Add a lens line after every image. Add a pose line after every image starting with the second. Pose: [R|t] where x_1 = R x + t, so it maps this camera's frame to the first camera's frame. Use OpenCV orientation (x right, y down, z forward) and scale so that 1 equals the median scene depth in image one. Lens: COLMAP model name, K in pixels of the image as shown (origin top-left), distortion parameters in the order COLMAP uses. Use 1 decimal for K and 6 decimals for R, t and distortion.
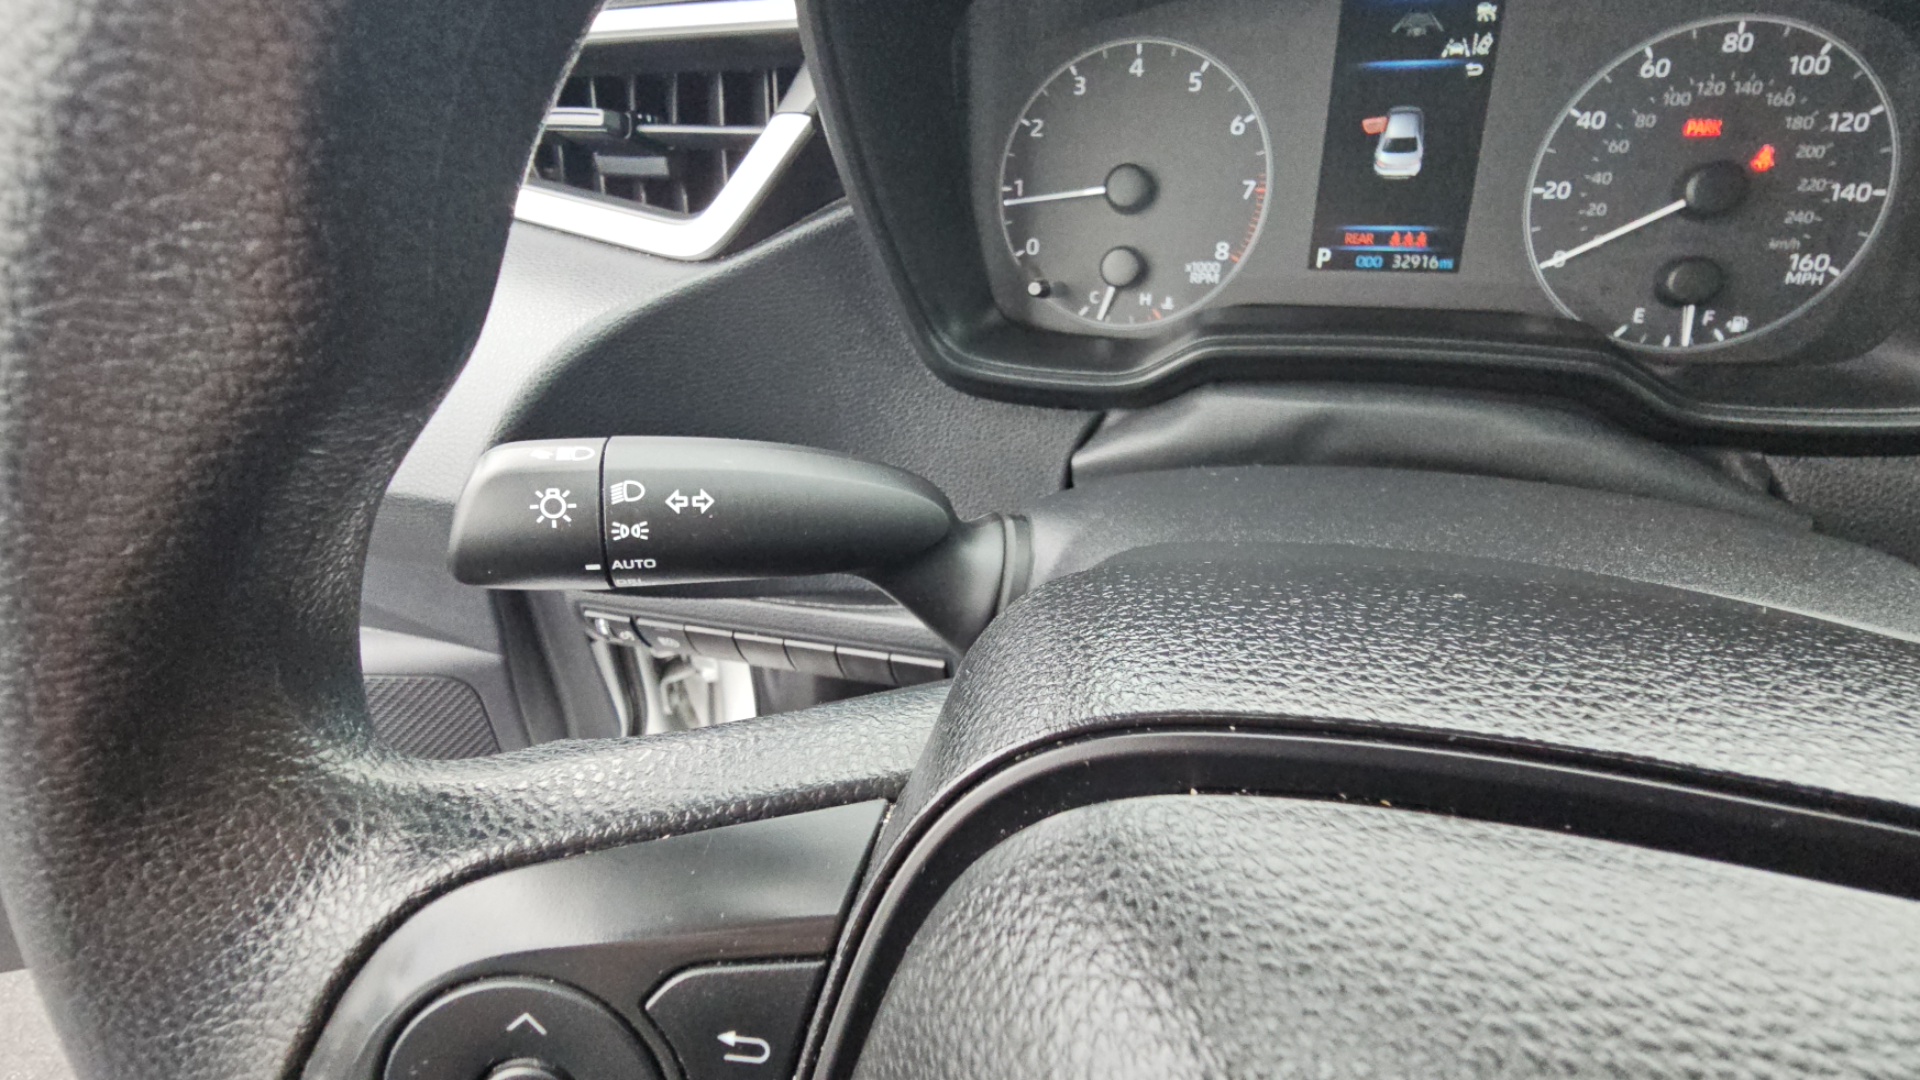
lens RADIAL K [[875.0, 0, 983.4], [0, 875.0, 548.2], [0, 0, 1]] dist [0.007168, -0.006191]
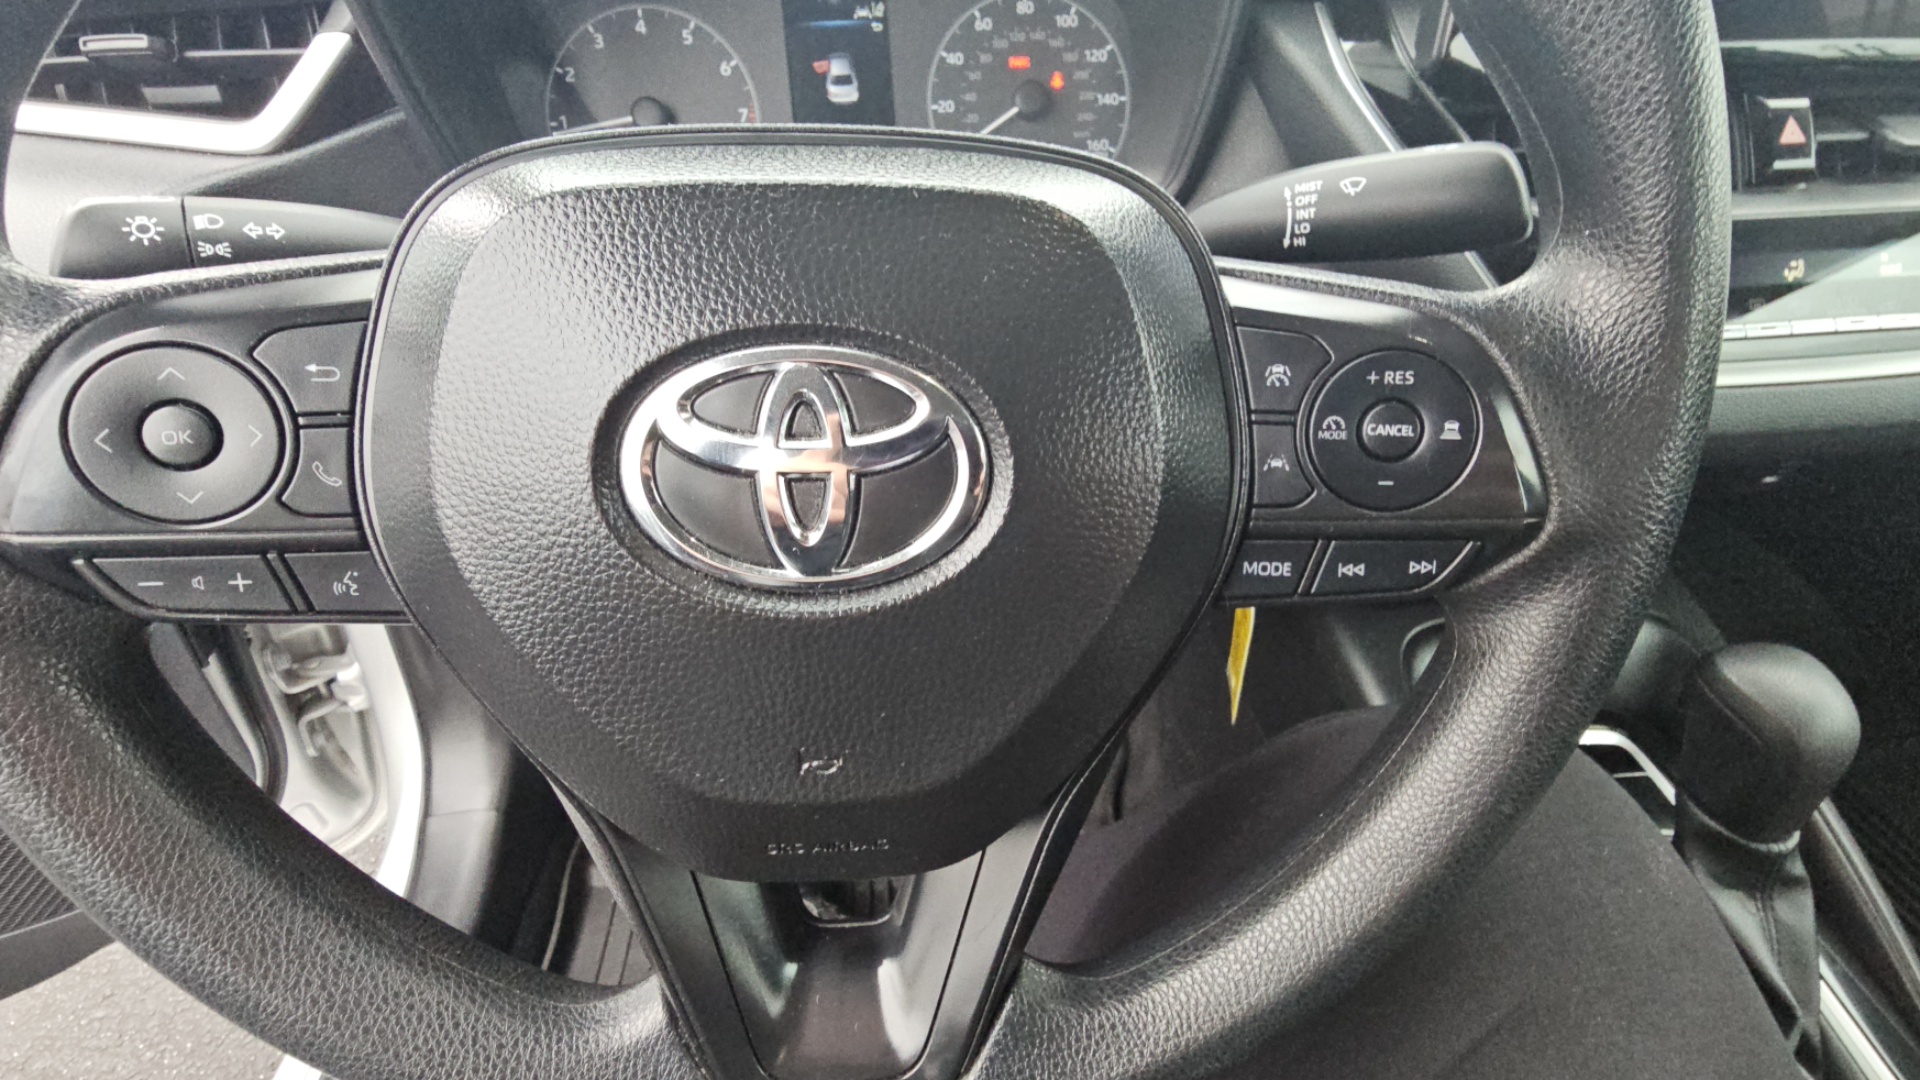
lens RADIAL K [[875.0, 0, 979.7], [0, 875.0, 548.2], [0, 0, 1]] dist [0.007168, -0.006191]
pose [[0.934261, -0.160194, 0.318582, 0.116881], [0.185641, 0.981294, -0.050976, 0.423484], [-0.304457, 0.106767, 0.946523, -0.352341]]
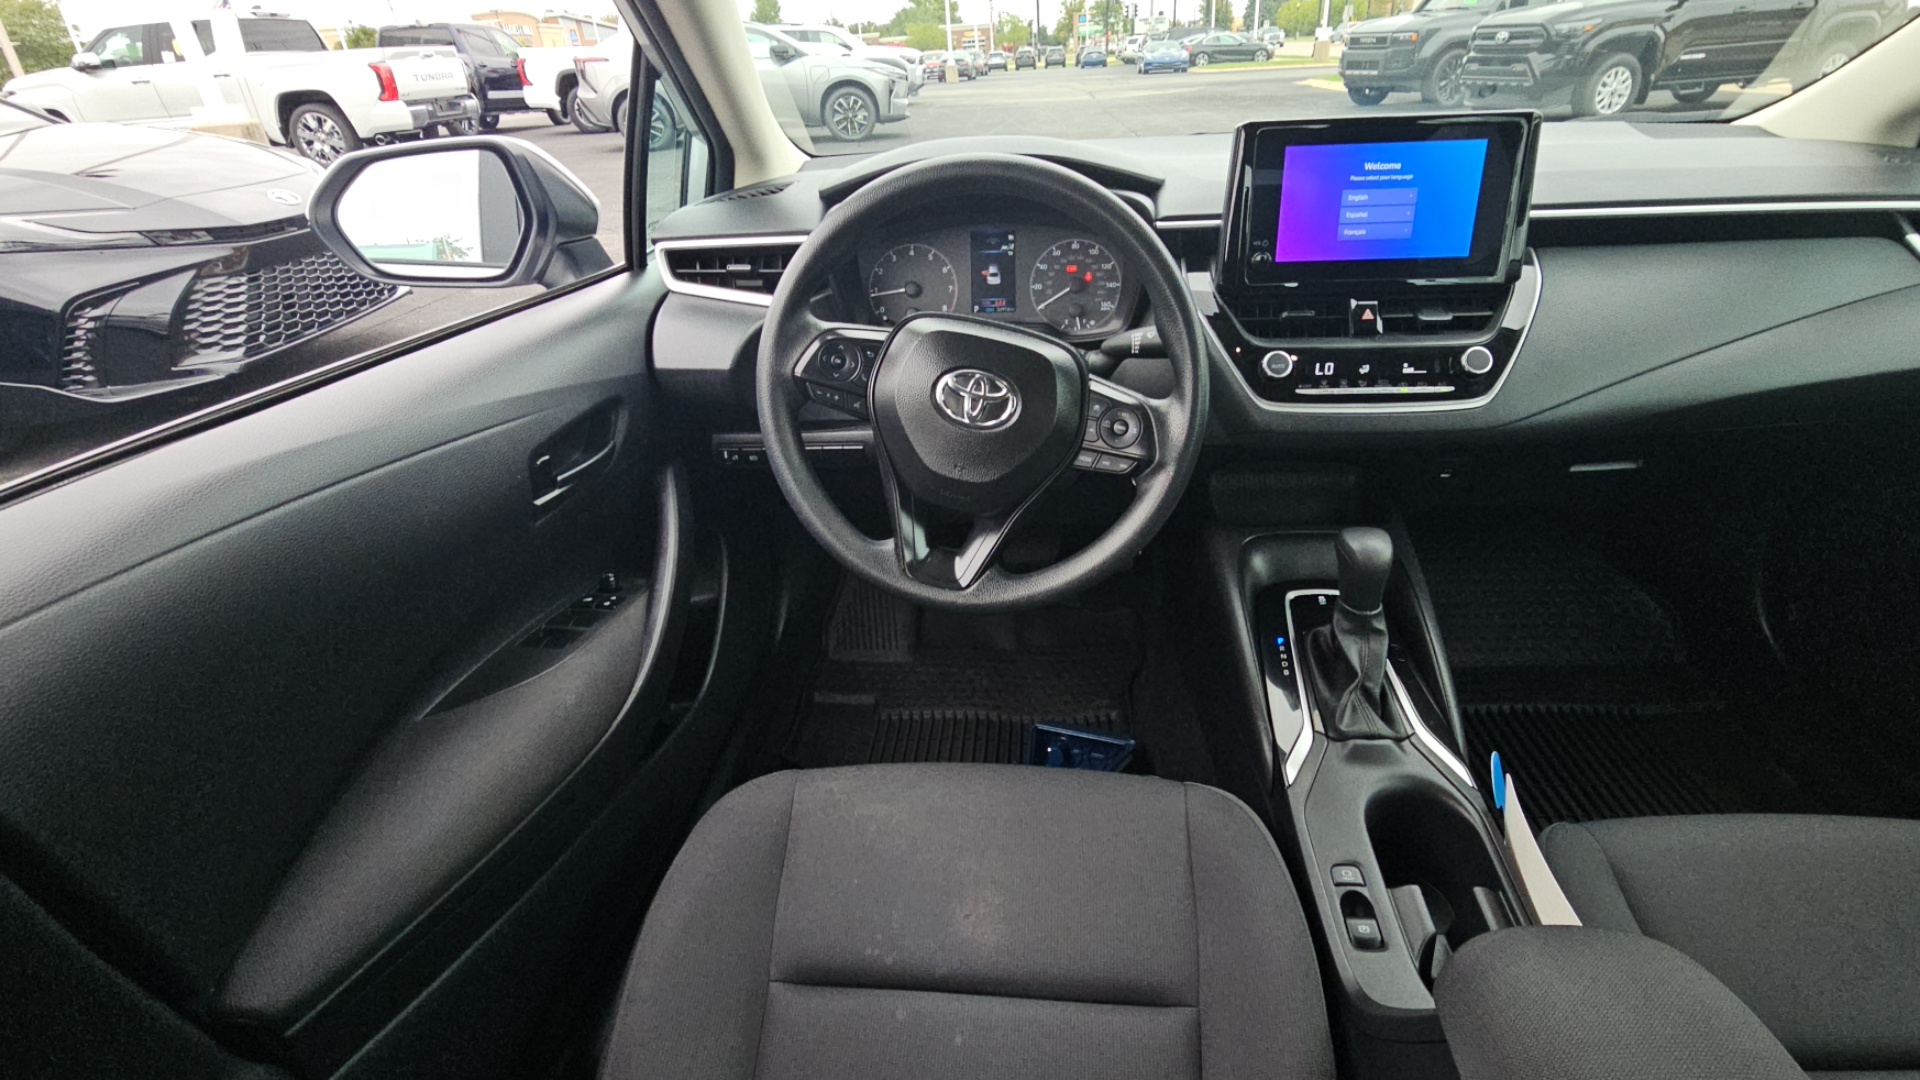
lens RADIAL K [[875.0, 0, 979.5], [0, 875.0, 546.4], [0, 0, 1]] dist [0.007168, -0.006191]
pose [[0.980048, -0.063988, 0.188181, -0.270898], [0.095589, 0.981823, -0.163973, 1.130711], [-0.174268, 0.178689, 0.968349, -2.092761]]
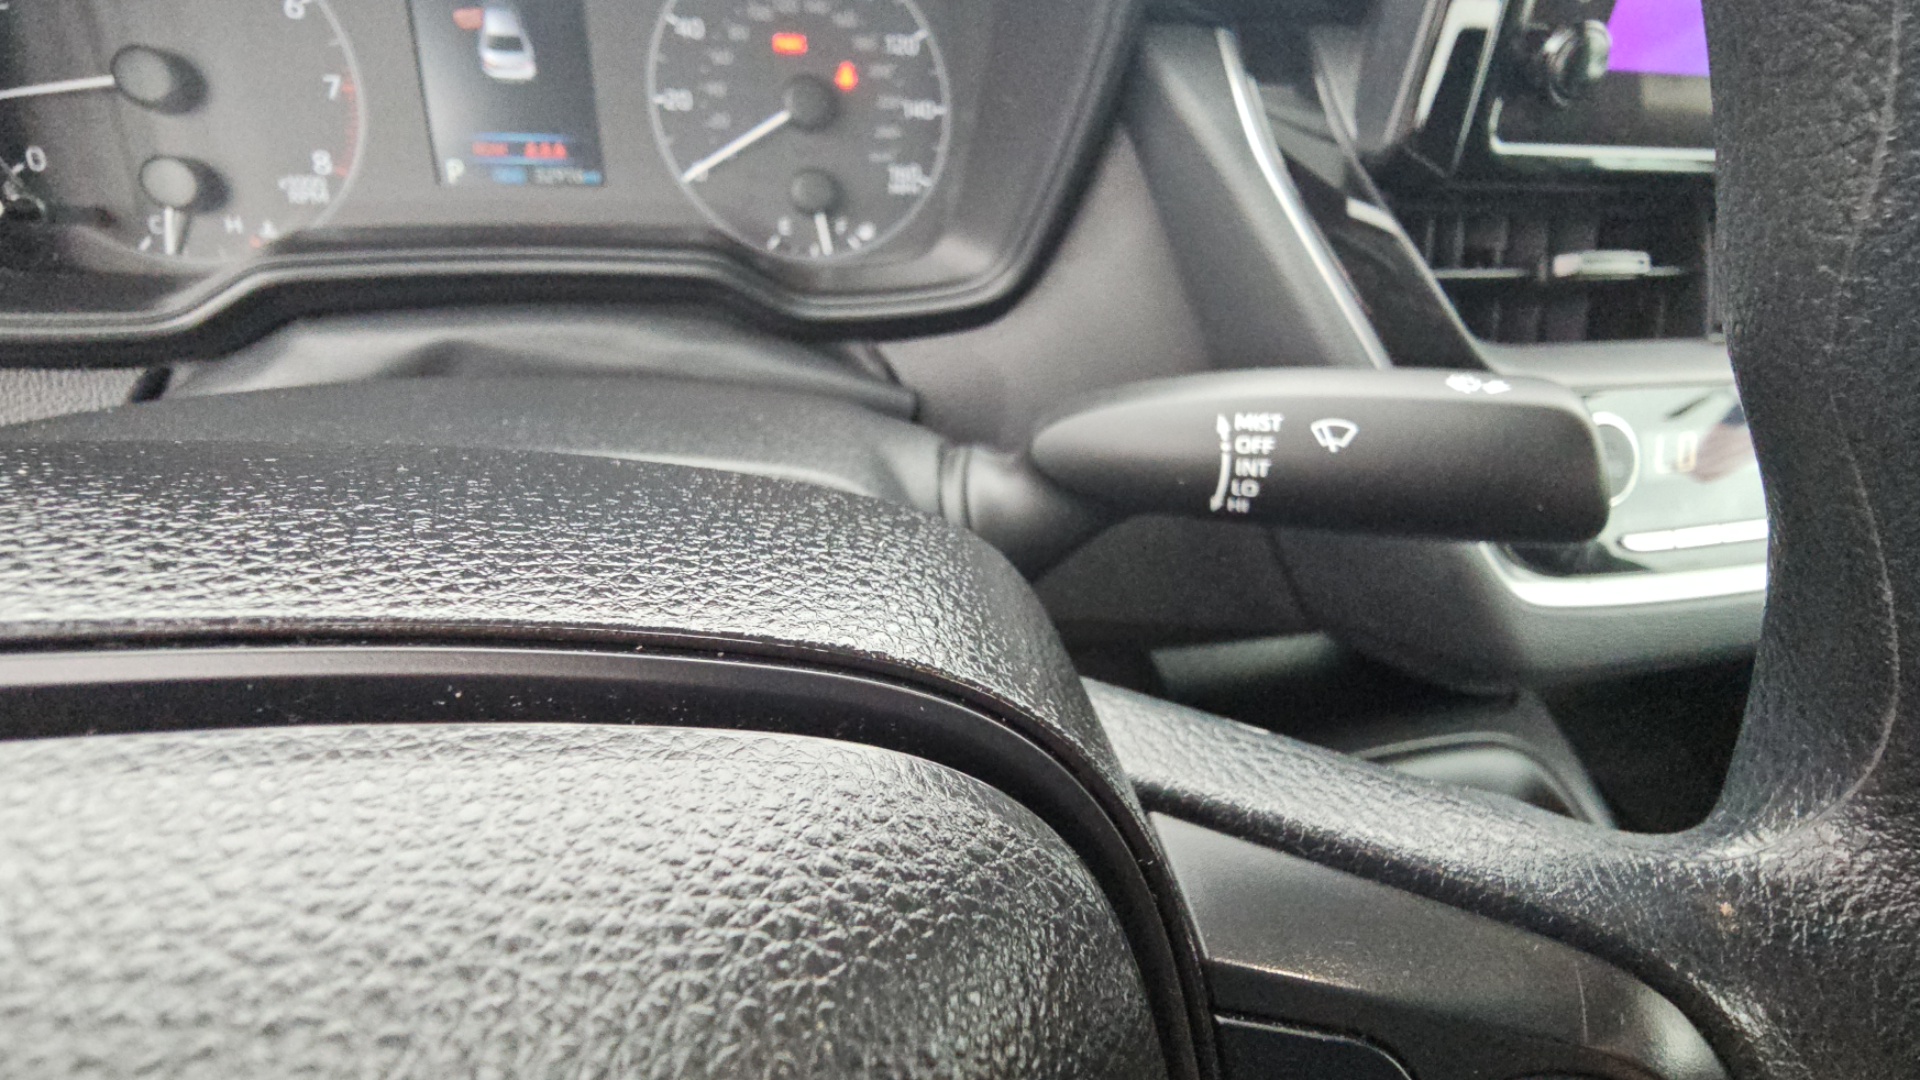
lens RADIAL K [[875.0, 0, 975.7], [0, 875.0, 554.3], [0, 0, 1]] dist [0.007168, -0.006191]
pose [[0.848369, -0.200539, 0.489954, 0.358939], [0.186900, 0.979339, 0.077222, 0.083761], [-0.495317, 0.026059, 0.868321, -0.015965]]
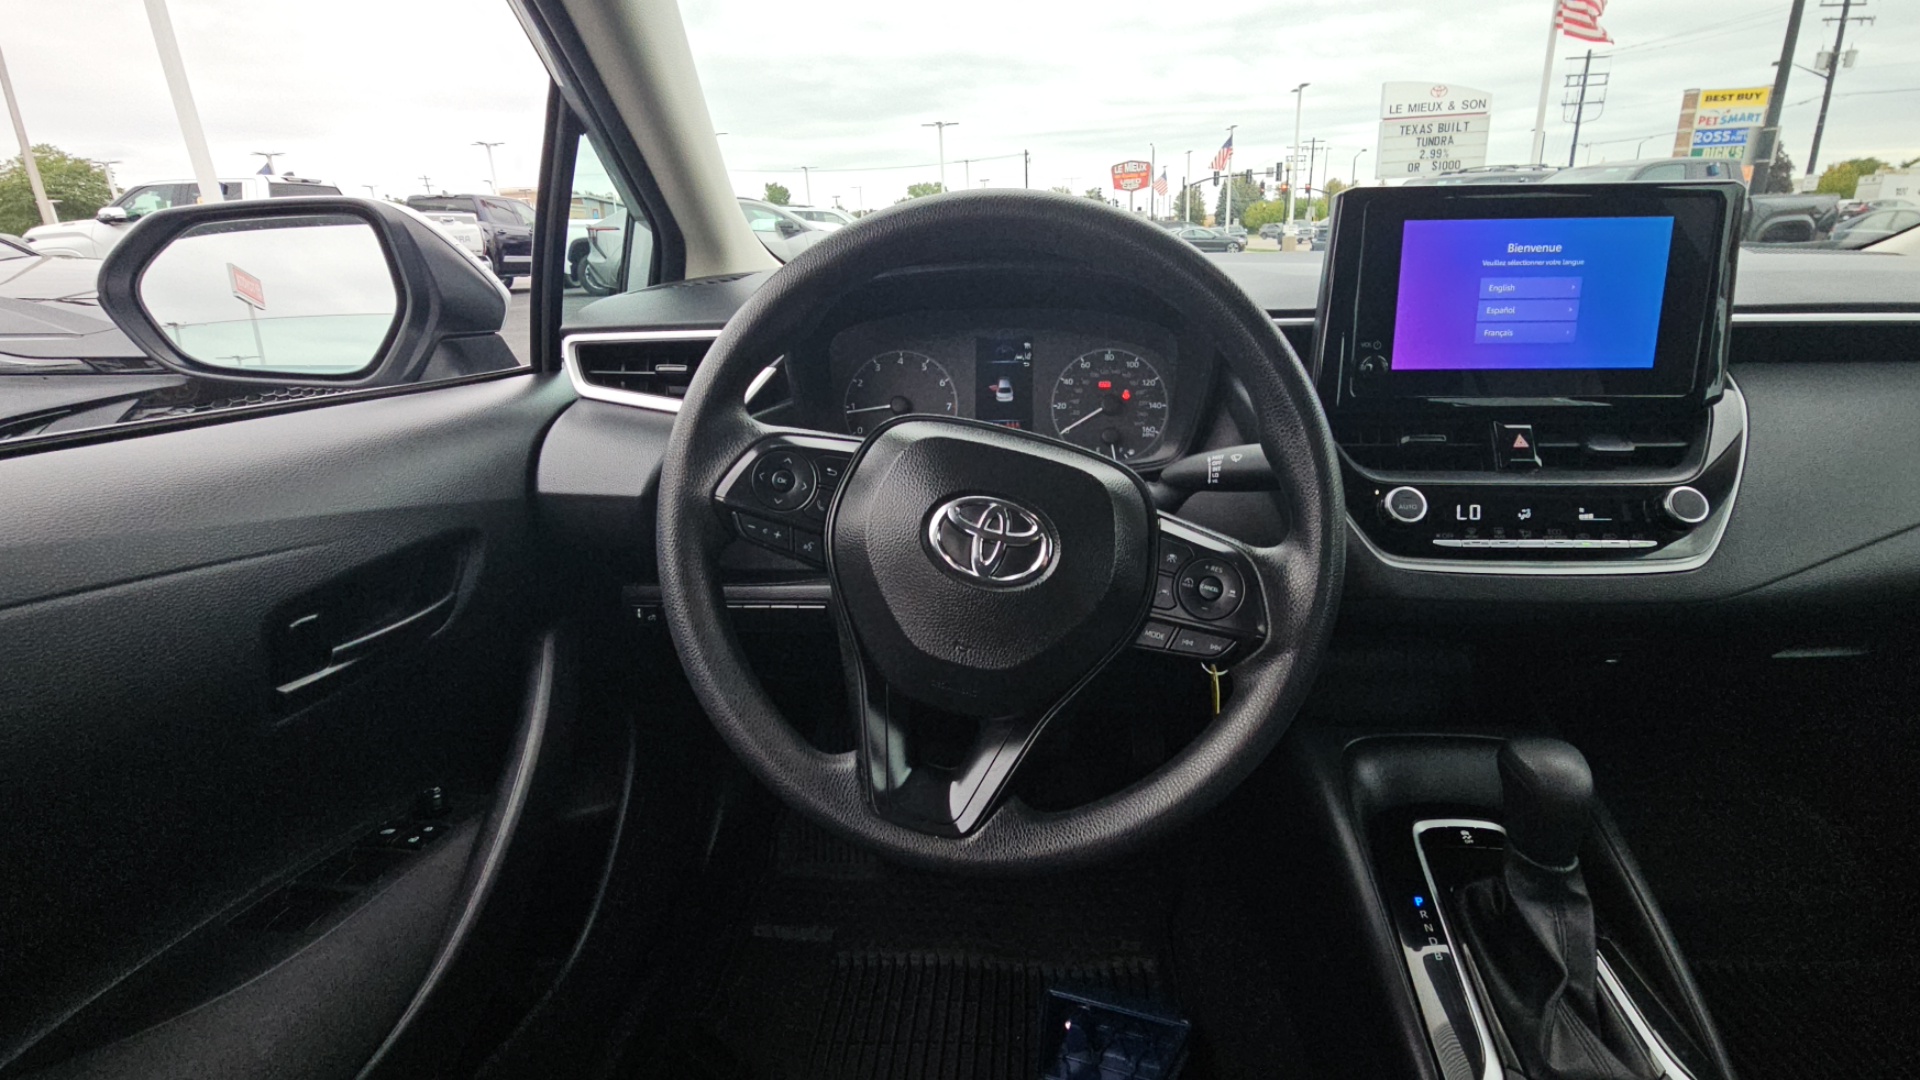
lens RADIAL K [[875.0, 0, 980.4], [0, 875.0, 548.8], [0, 0, 1]] dist [0.007168, -0.006191]
pose [[0.977042, -0.009982, 0.212811, -0.149431], [0.081358, 0.940678, -0.329402, 0.860513], [-0.196899, 0.339154, 0.919894, -1.249844]]
